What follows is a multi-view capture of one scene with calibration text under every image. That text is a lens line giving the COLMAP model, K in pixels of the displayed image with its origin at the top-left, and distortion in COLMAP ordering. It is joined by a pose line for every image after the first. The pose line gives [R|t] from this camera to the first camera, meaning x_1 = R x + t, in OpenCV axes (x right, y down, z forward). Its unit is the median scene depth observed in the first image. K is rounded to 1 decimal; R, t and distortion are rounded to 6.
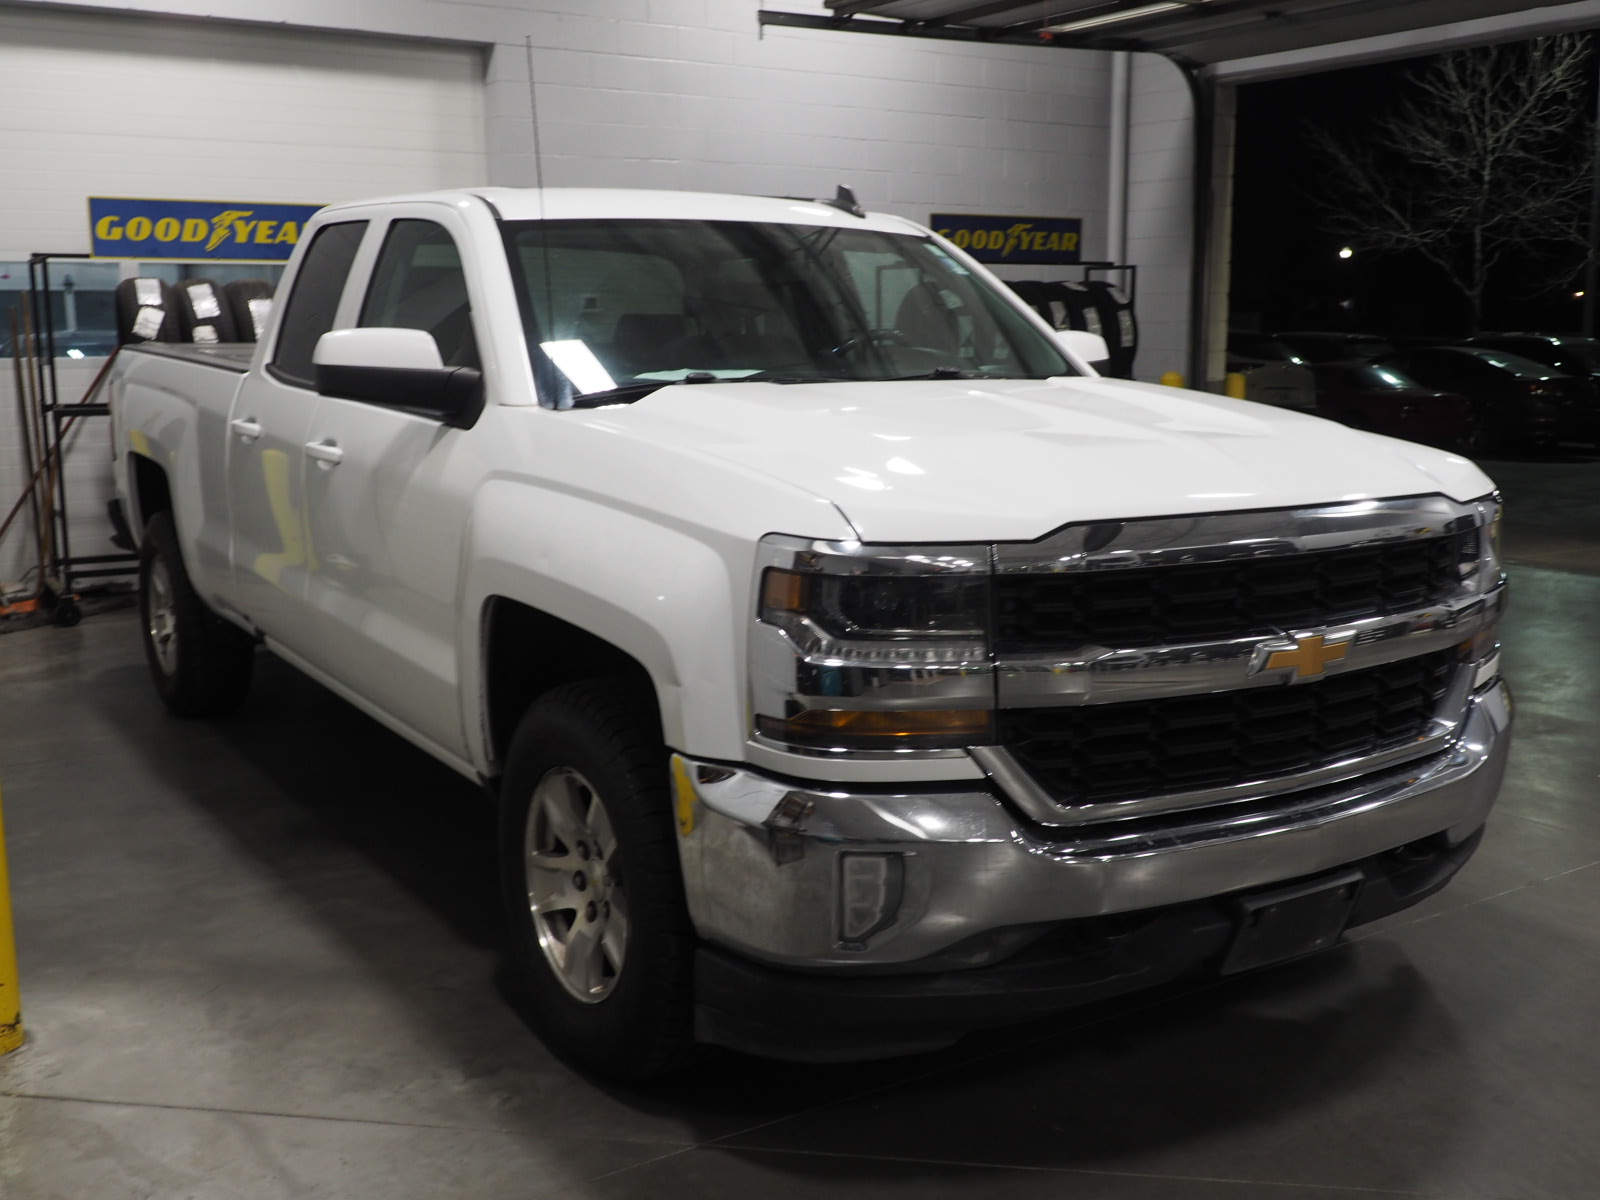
lens RADIAL K [[1701.0, 0, 800.0], [0, 1701.0, 600.0], [0, 0, 1]] dist [0.126964, -0.509623]
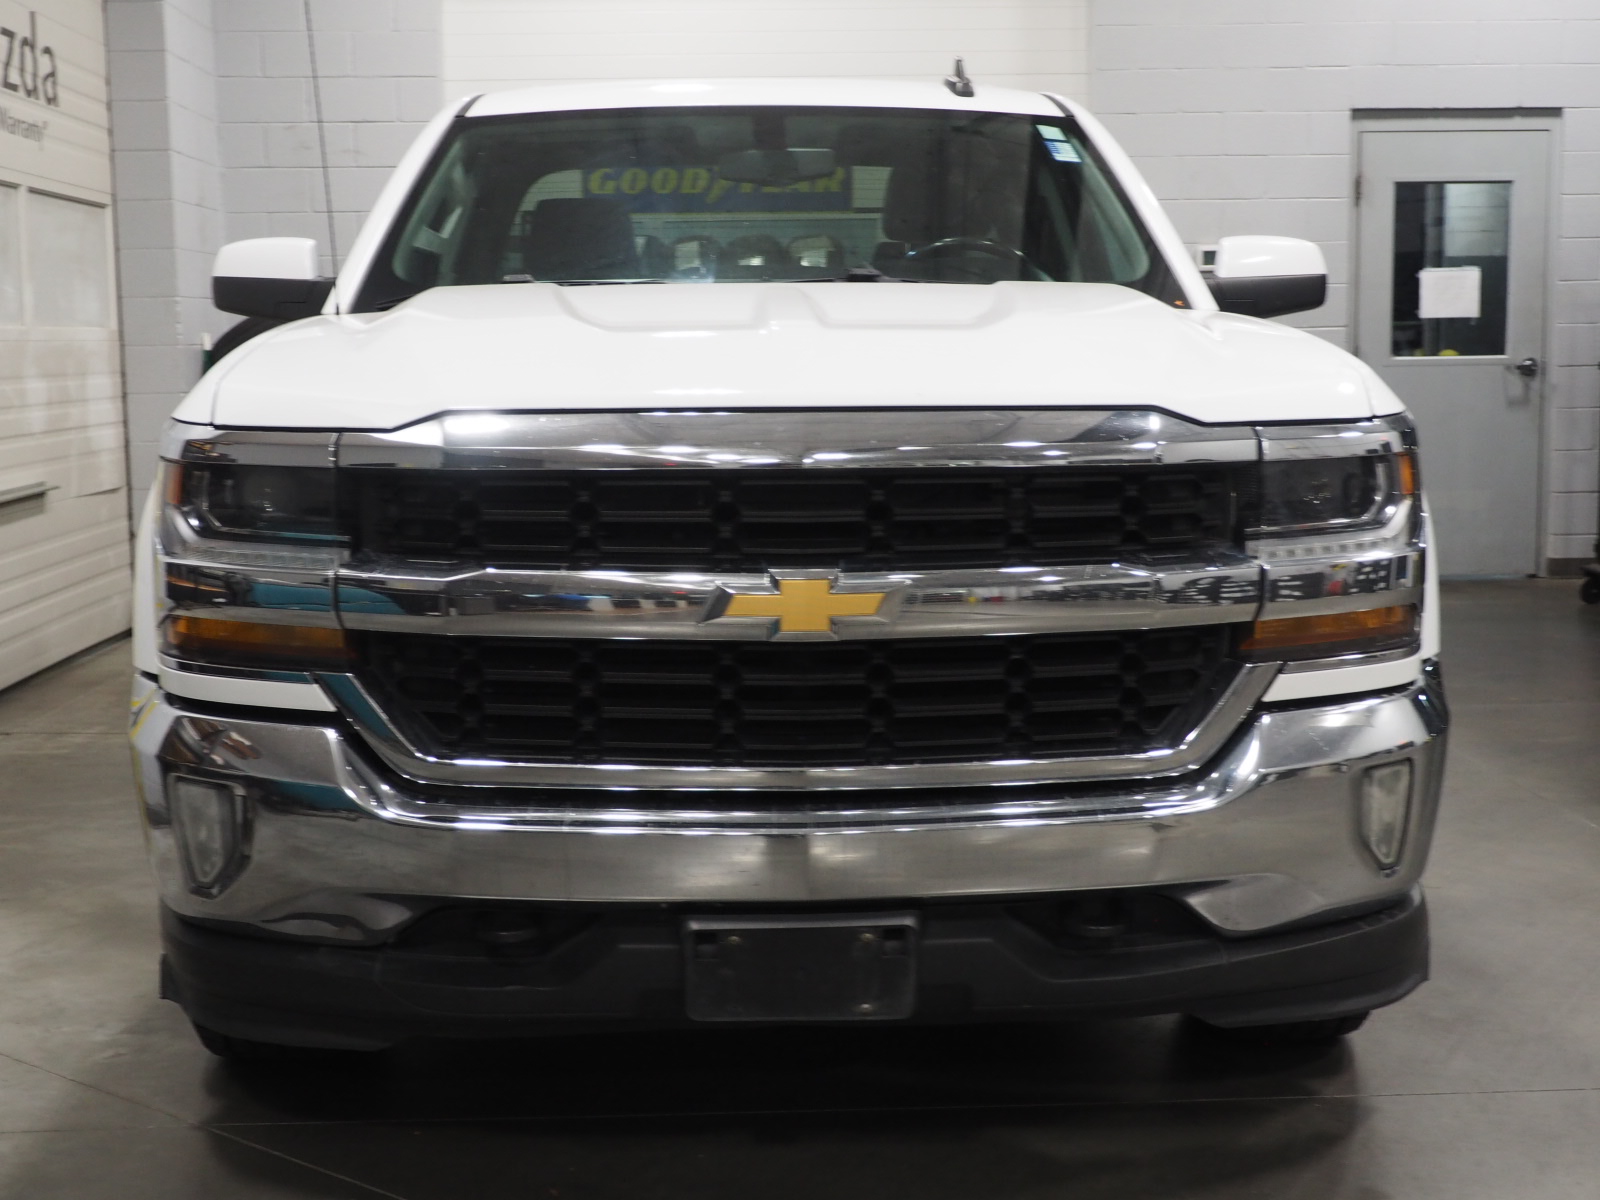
lens RADIAL K [[2166.6, 0, 800.0], [0, 2166.6, 600.0], [0, 0, 1]] dist [0.026291, -0.019810]
pose [[0.871097, 0.043916, -0.489144, 0.259393], [-0.059441, 0.998100, -0.016245, 0.016778], [0.487501, 0.043226, 0.872052, 0.055531]]
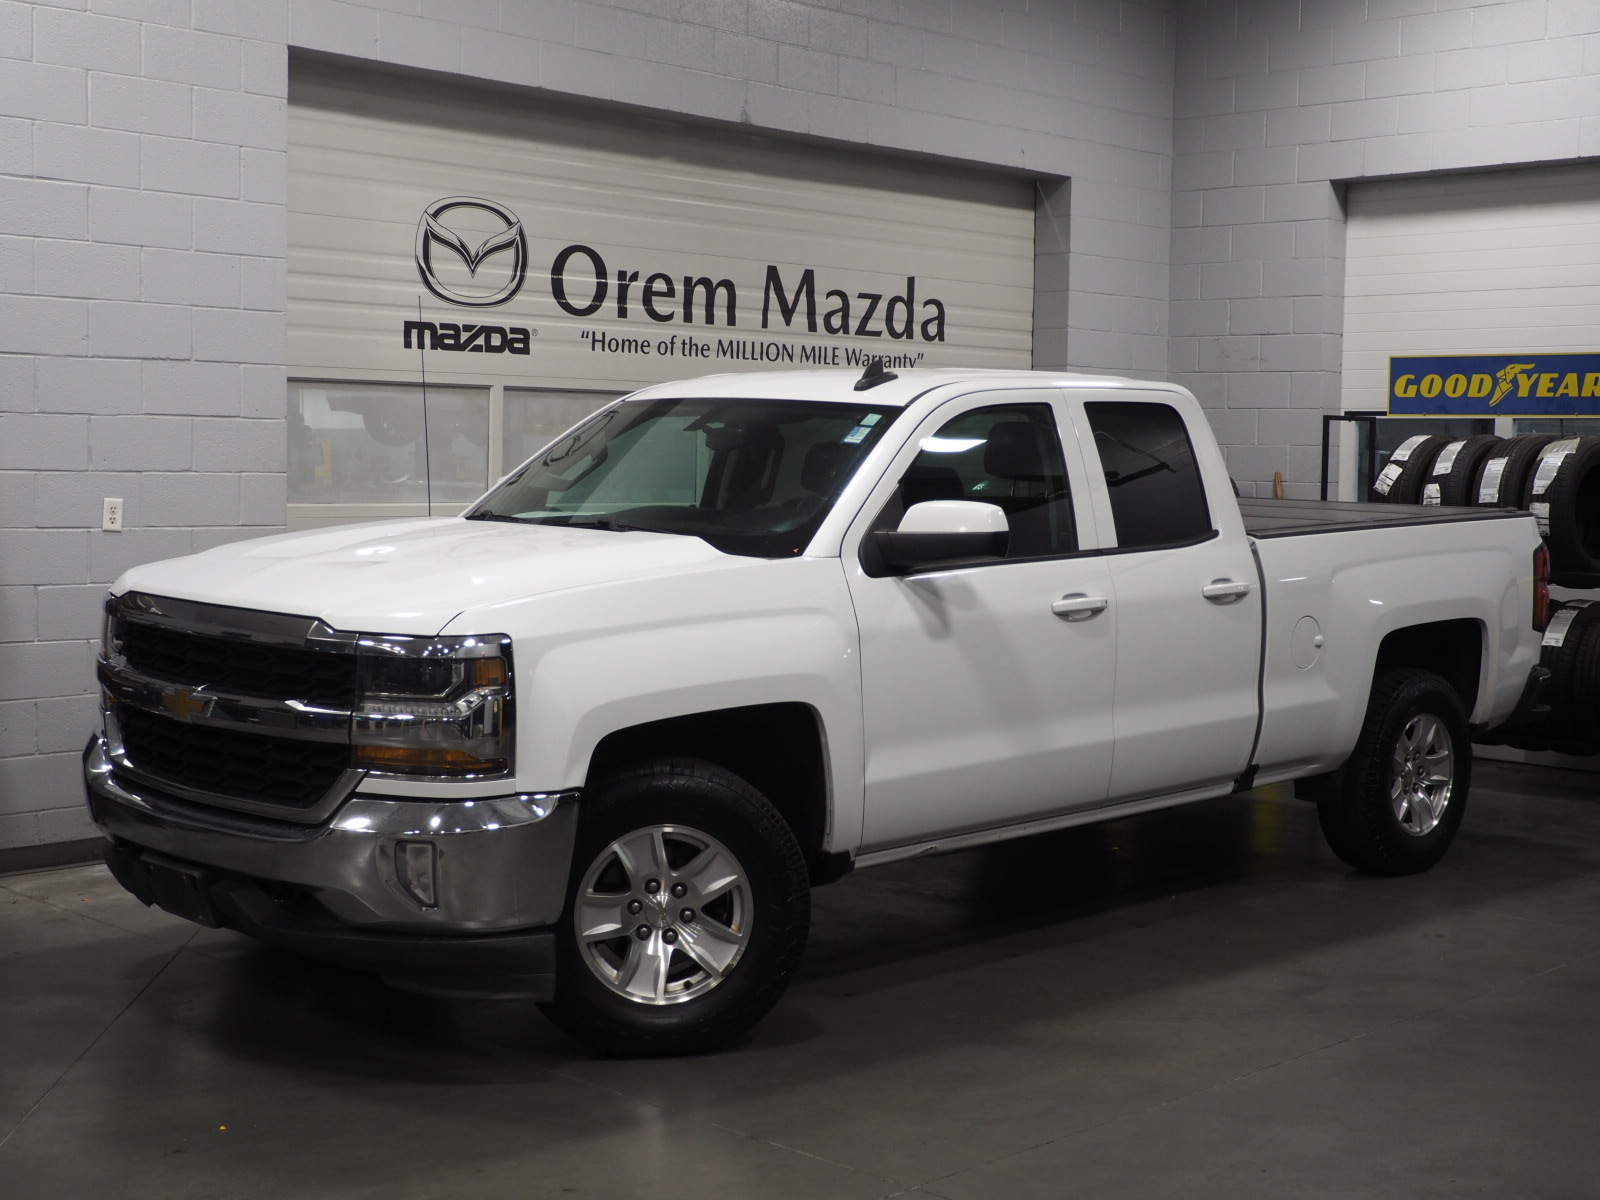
lens RADIAL K [[2166.6, 0, 800.0], [0, 2166.6, 600.0], [0, 0, 1]] dist [0.026291, -0.019810]
pose [[0.215925, 0.068384, -0.974012, 0.782923], [-0.168225, 0.985233, 0.031879, -0.072372], [0.961809, 0.156970, 0.224240, 0.381028]]
